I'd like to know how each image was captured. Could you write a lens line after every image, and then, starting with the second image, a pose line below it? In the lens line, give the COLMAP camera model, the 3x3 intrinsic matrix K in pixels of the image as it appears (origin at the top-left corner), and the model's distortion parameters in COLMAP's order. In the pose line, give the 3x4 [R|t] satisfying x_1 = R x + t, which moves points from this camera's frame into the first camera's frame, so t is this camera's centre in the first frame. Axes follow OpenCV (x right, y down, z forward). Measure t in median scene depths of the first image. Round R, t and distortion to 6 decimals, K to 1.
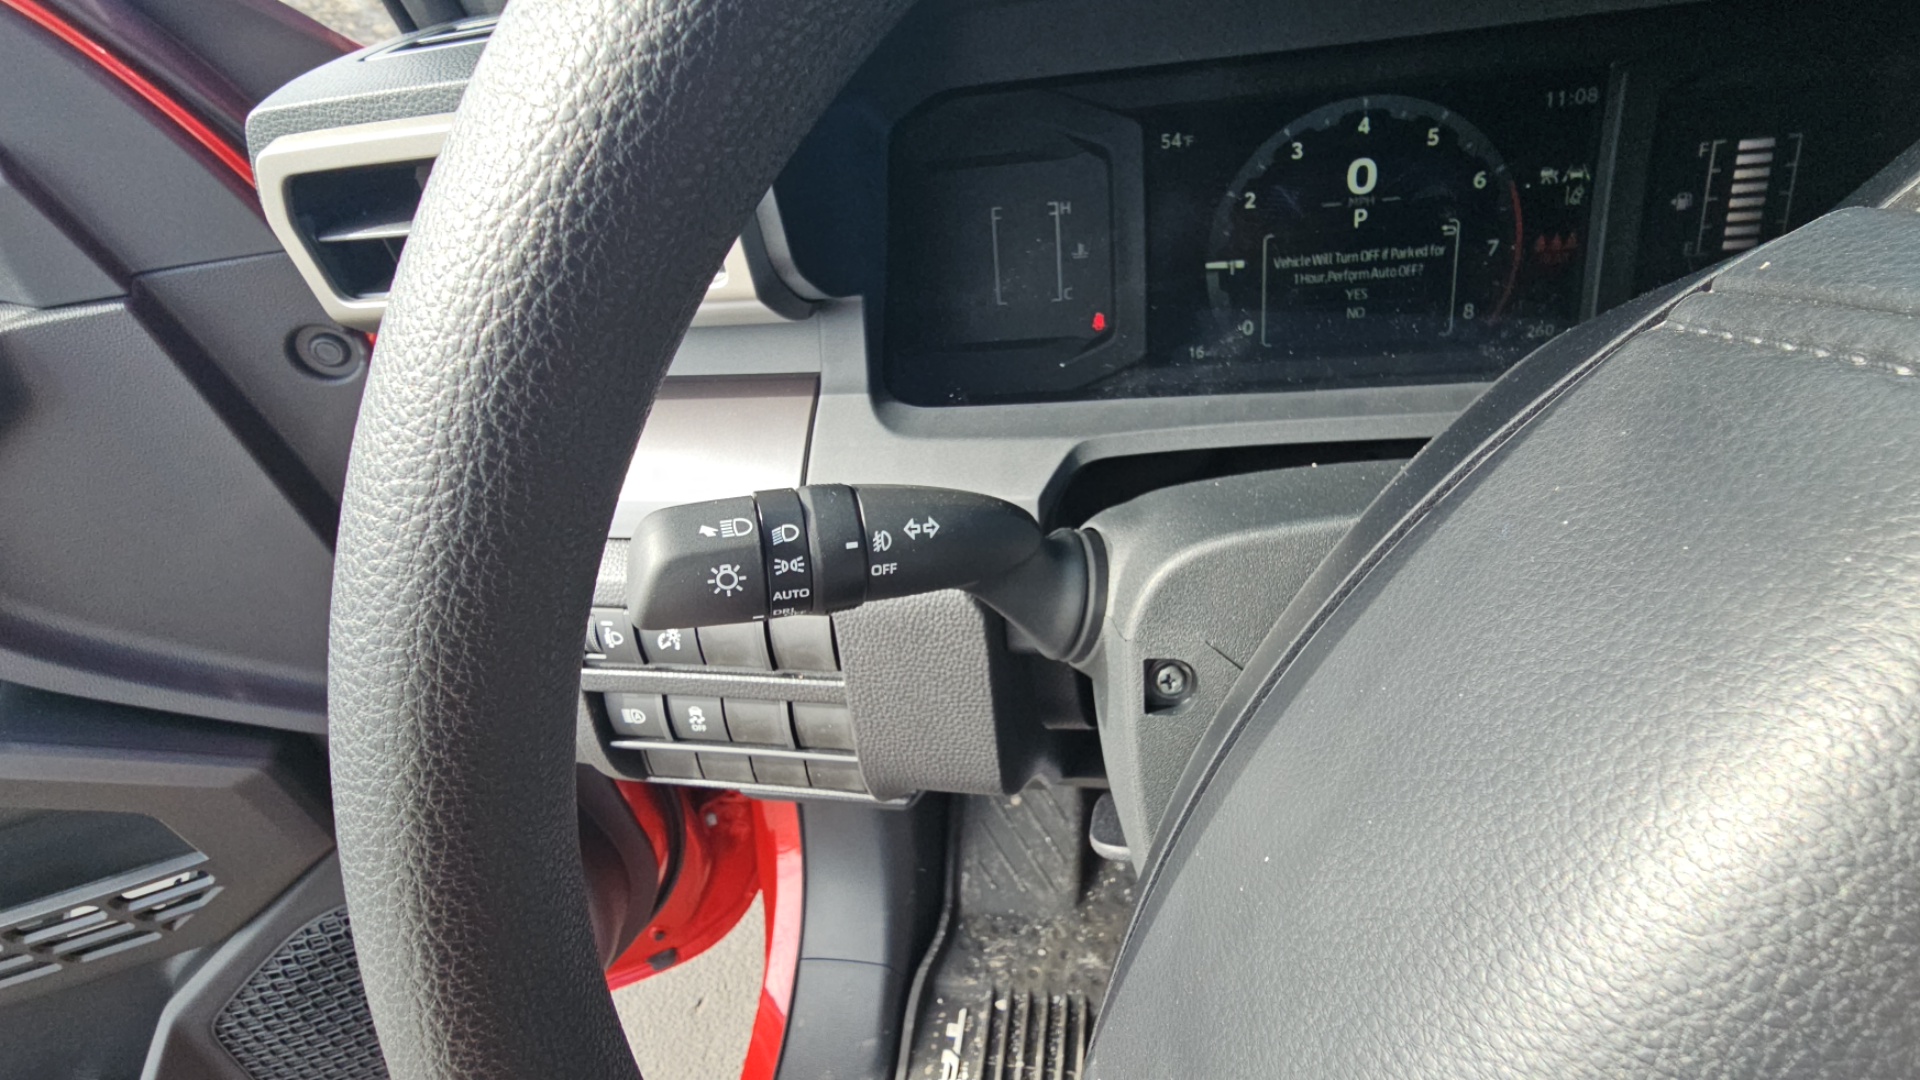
lens RADIAL K [[859.3, 0, 978.1], [0, 859.3, 547.3], [0, 0, 1]] dist [0.008512, -0.006694]
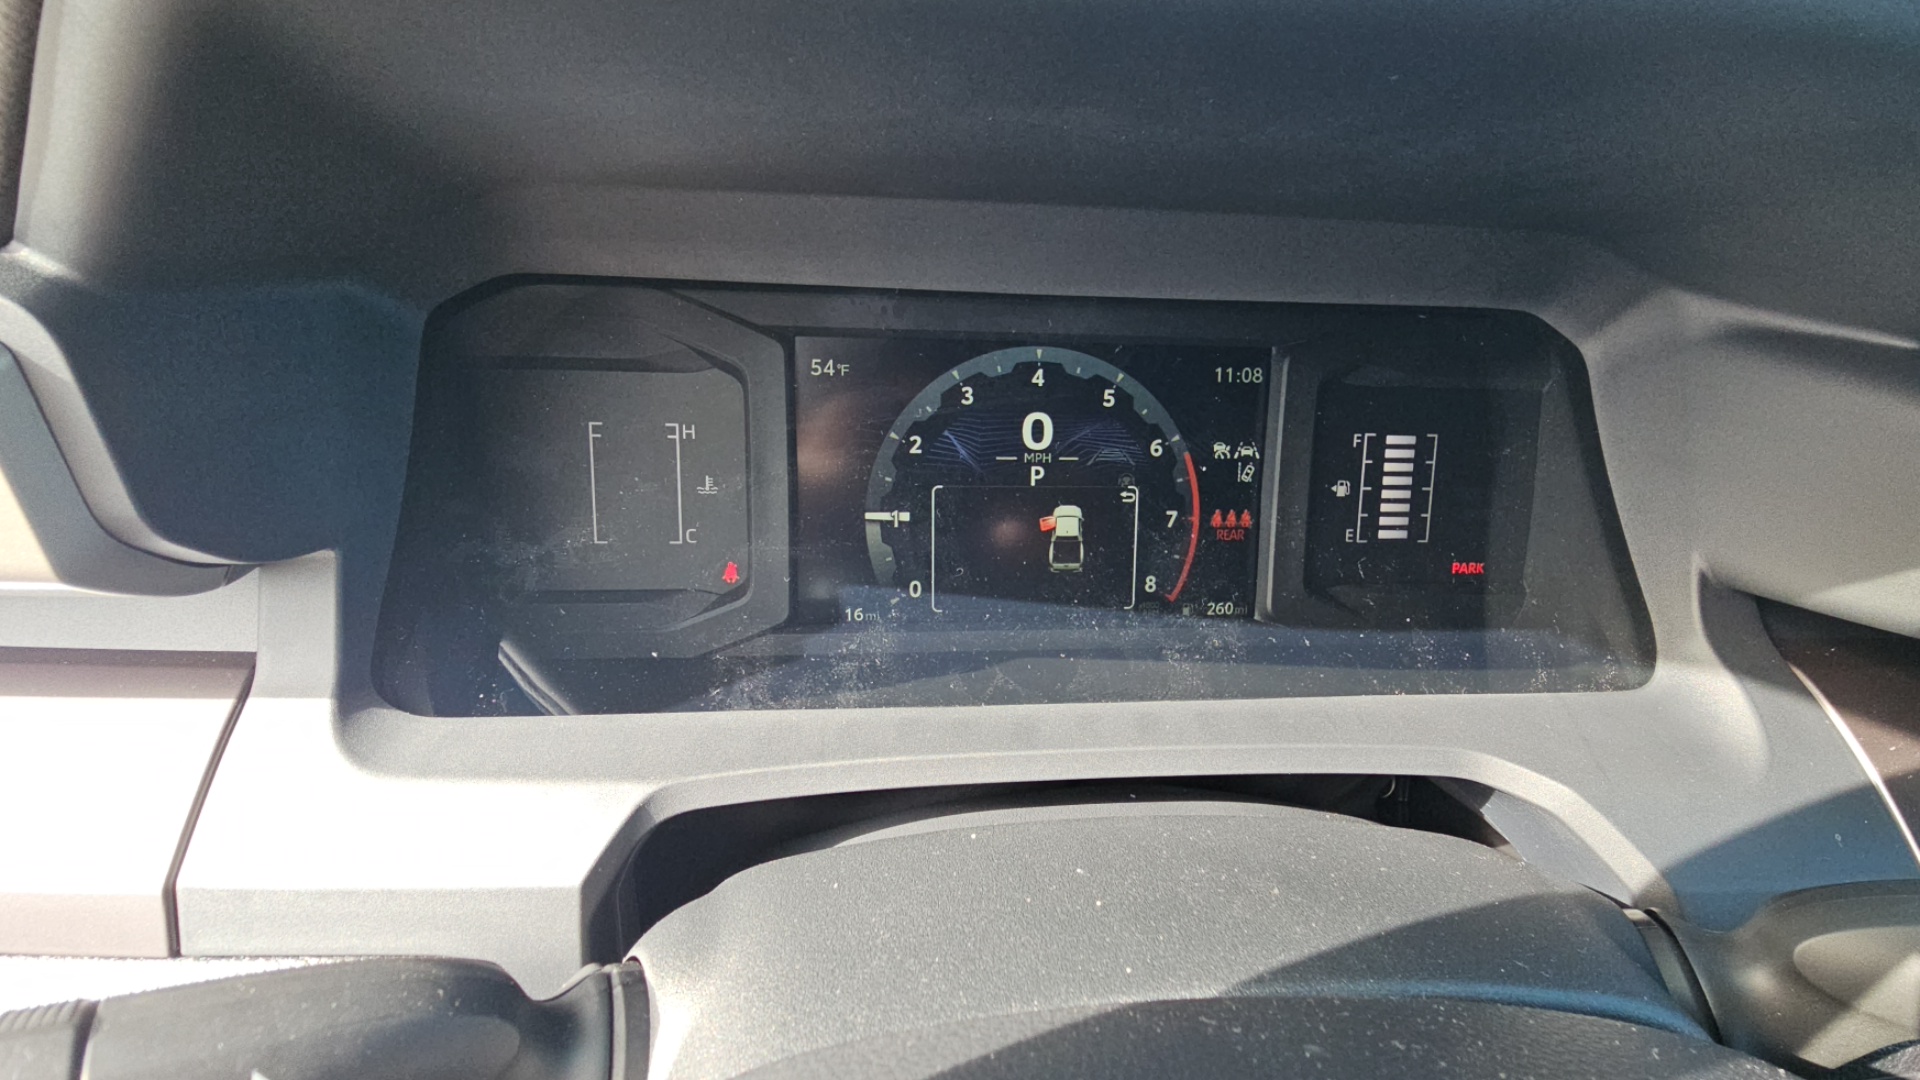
lens RADIAL K [[859.3, 0, 974.5], [0, 859.3, 552.9], [0, 0, 1]] dist [0.008512, -0.006694]
pose [[0.952225, 0.041783, 0.302525, 0.119367], [0.005918, 0.987886, -0.155066, -0.165923], [-0.305340, 0.149448, 0.940443, 0.204112]]
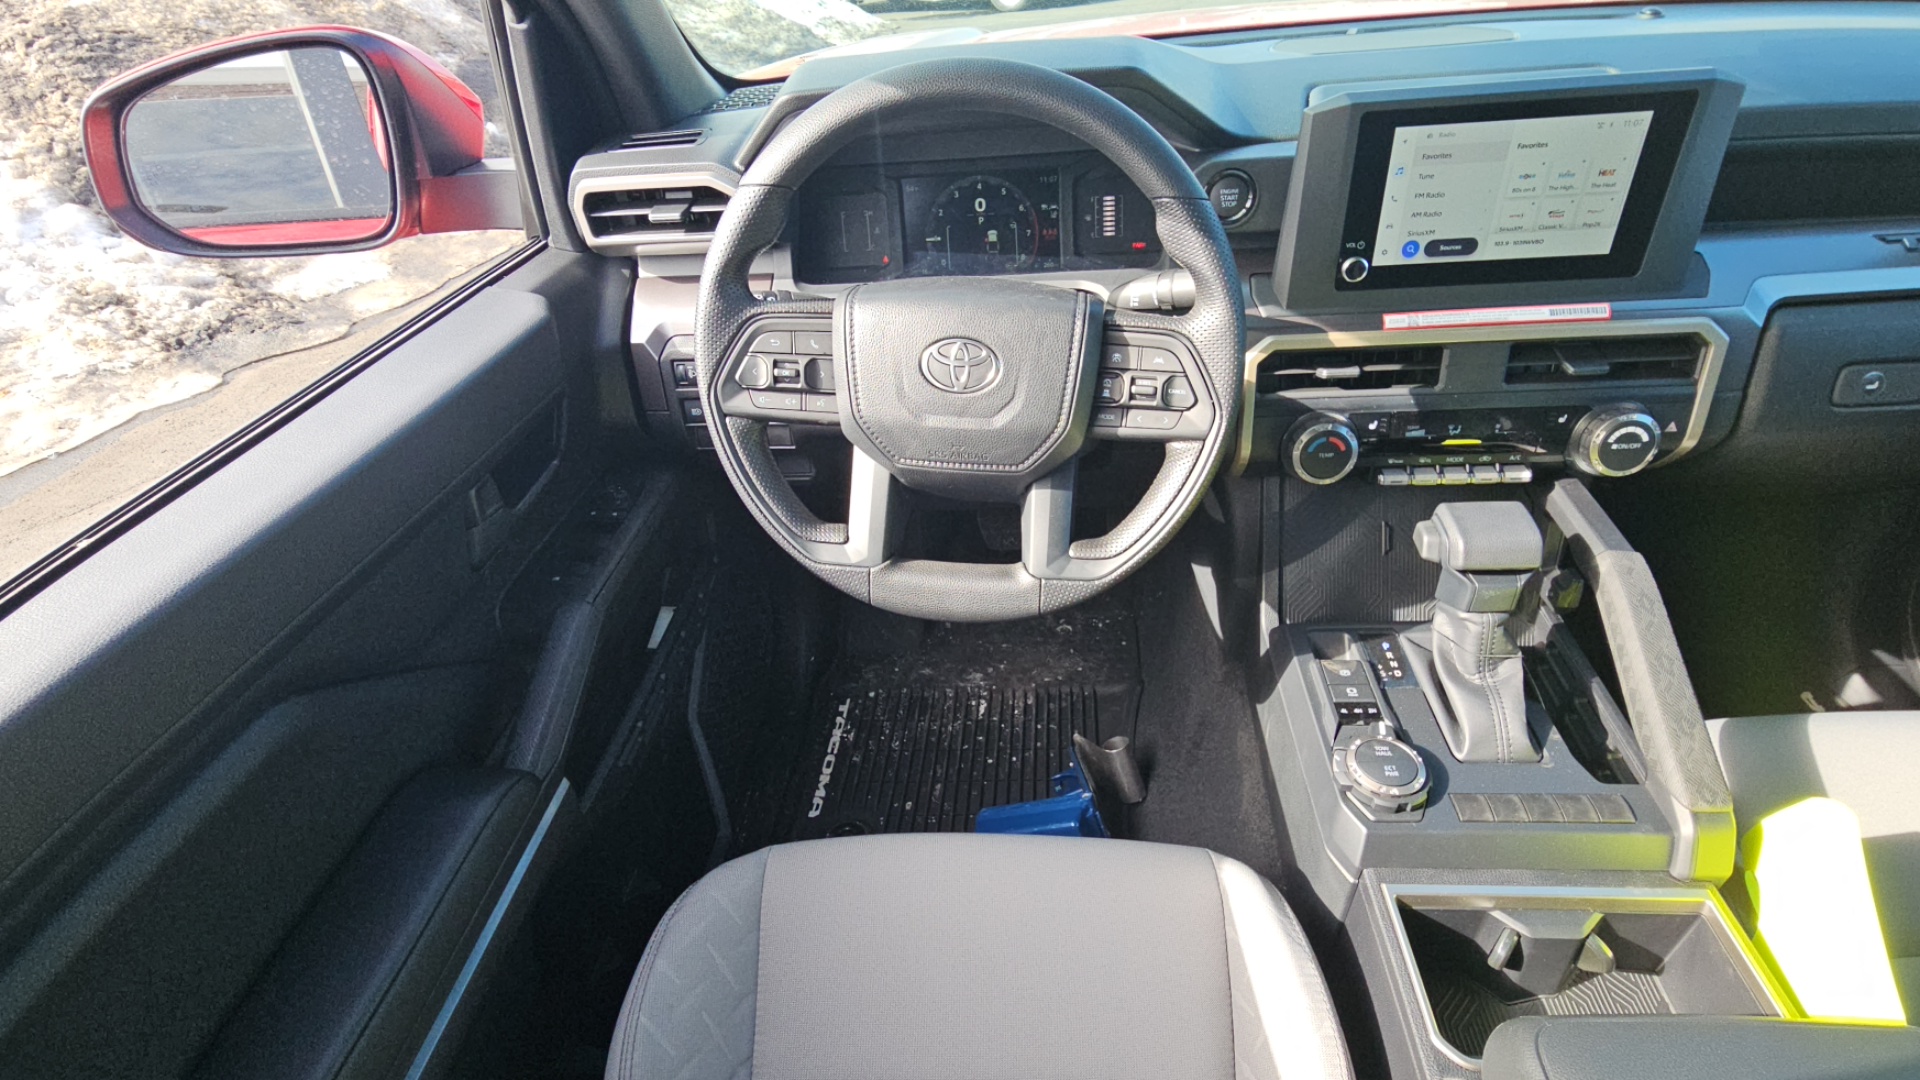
lens RADIAL K [[859.3, 0, 978.8], [0, 859.3, 549.6], [0, 0, 1]] dist [0.008512, -0.006694]
pose [[0.995053, -0.005776, 0.099177, 0.163742], [0.007275, 0.999865, -0.014759, 0.656928], [-0.099079, 0.015408, 0.994960, -1.586784]]
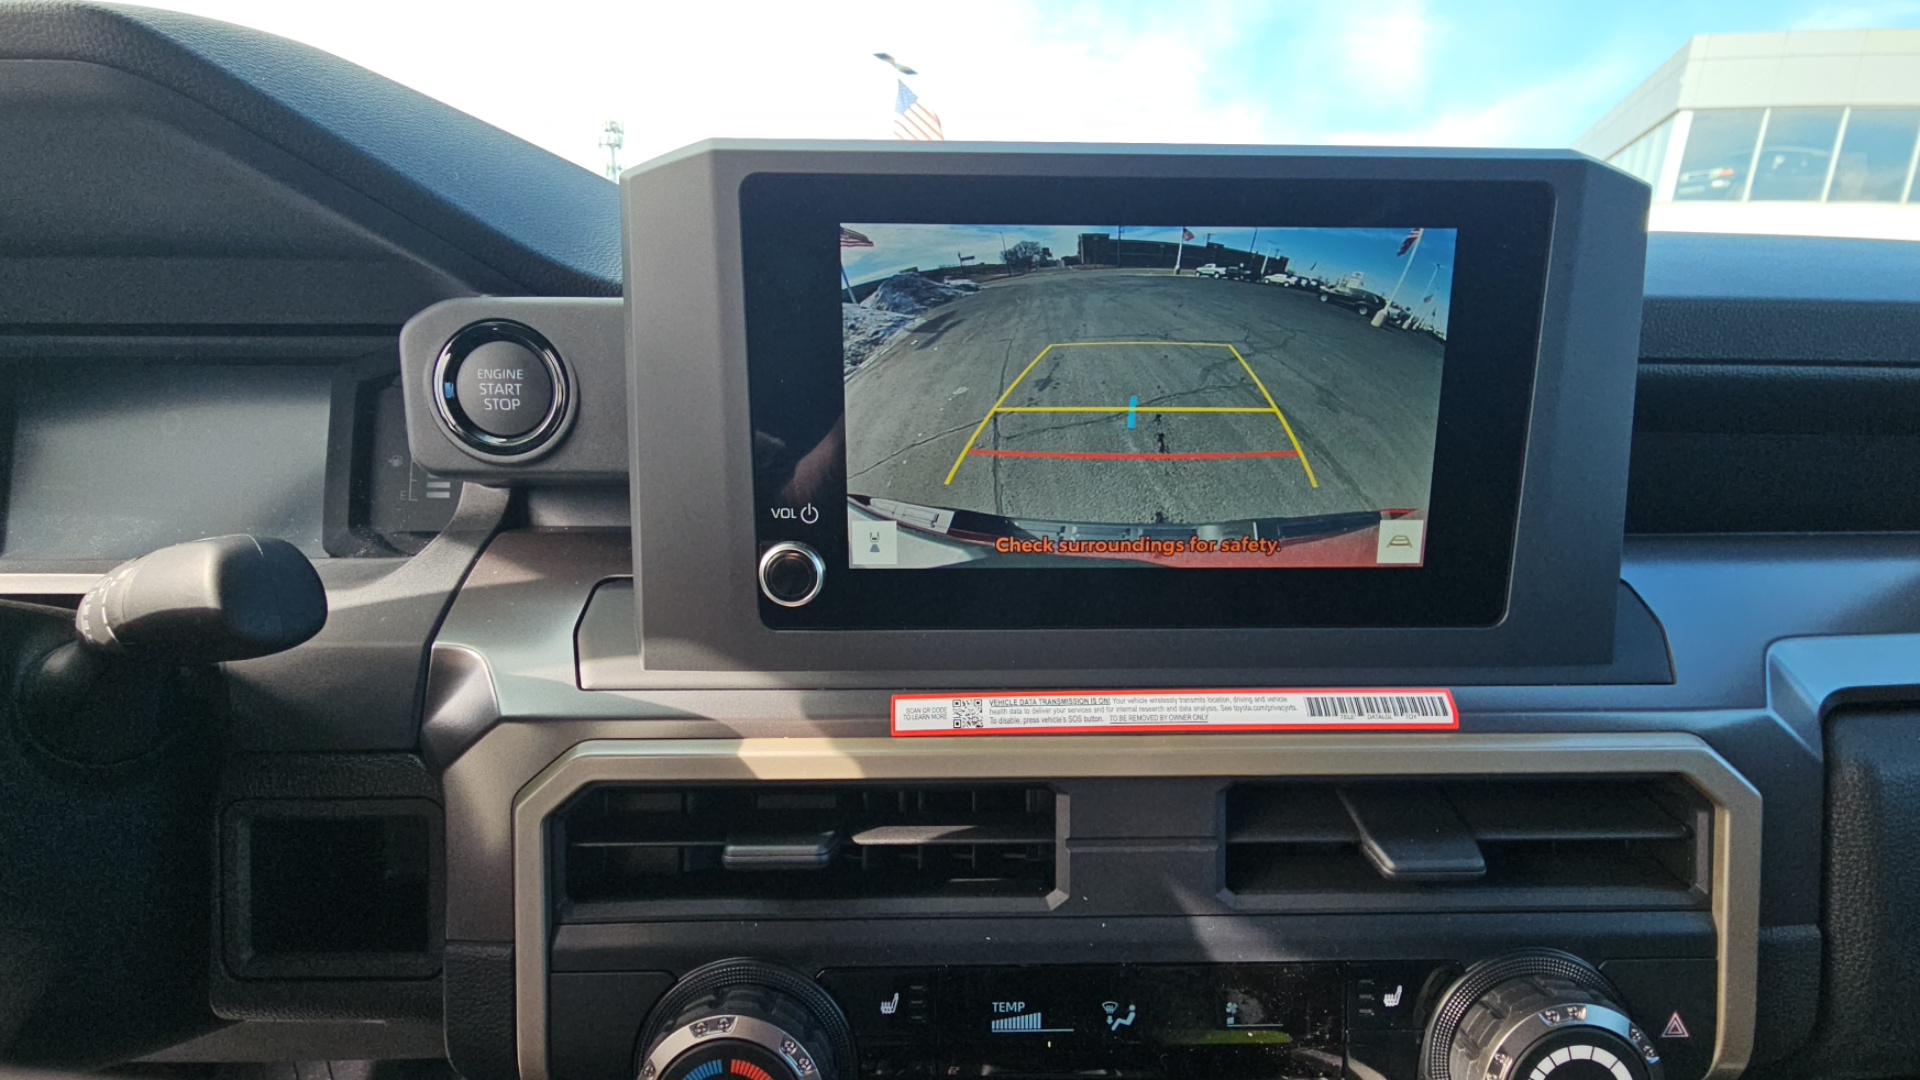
lens RADIAL K [[859.3, 0, 972.8], [0, 859.3, 535.8], [0, 0, 1]] dist [0.008512, -0.006694]
pose [[0.975887, 0.084826, 0.201119, 1.315075], [-0.001200, 0.923470, -0.383669, 0.204965], [-0.218273, 0.374177, 0.901304, -0.318481]]
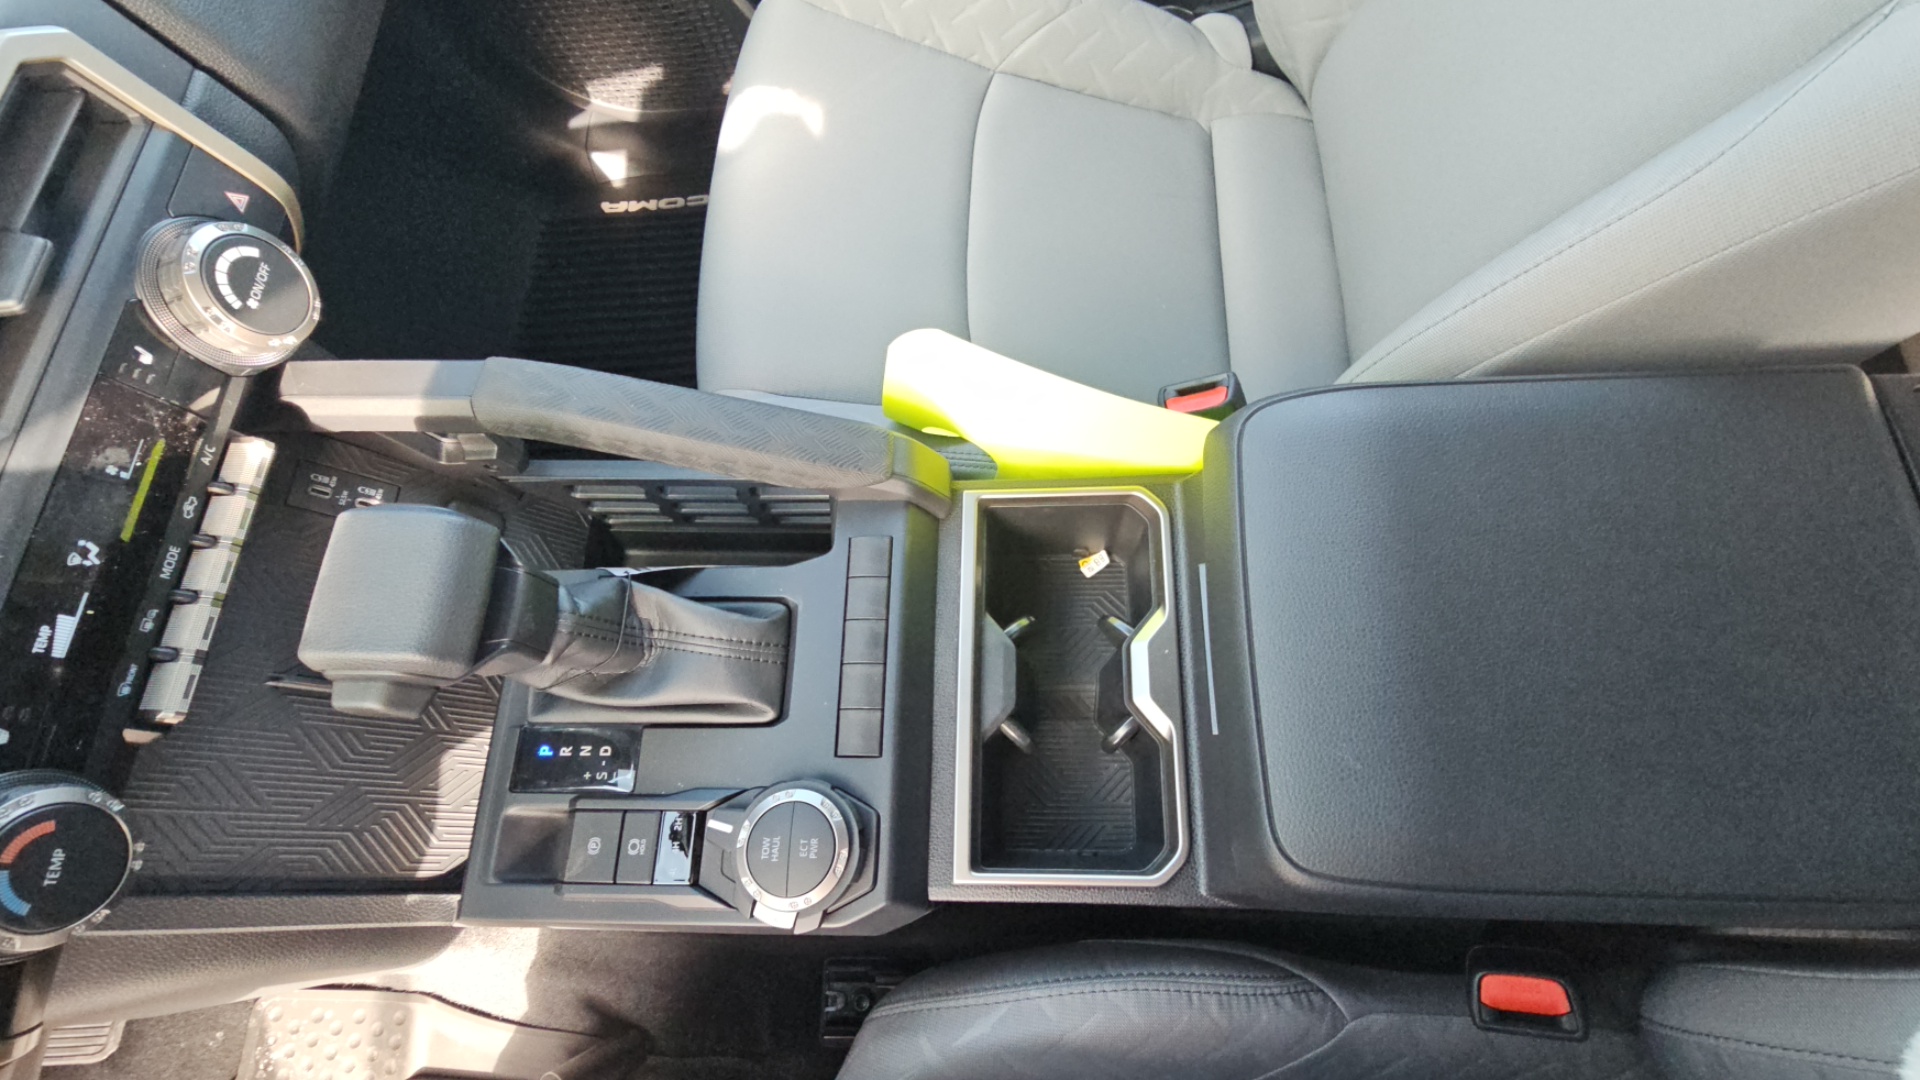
lens RADIAL K [[859.3, 0, 979.0], [0, 859.3, 541.2], [0, 0, 1]] dist [0.008512, -0.006694]
pose [[-0.117949, -0.875175, 0.469209, 1.060211], [0.693407, 0.265644, 0.669790, 0.359887], [-0.710826, 0.404355, 0.575520, -0.795060]]
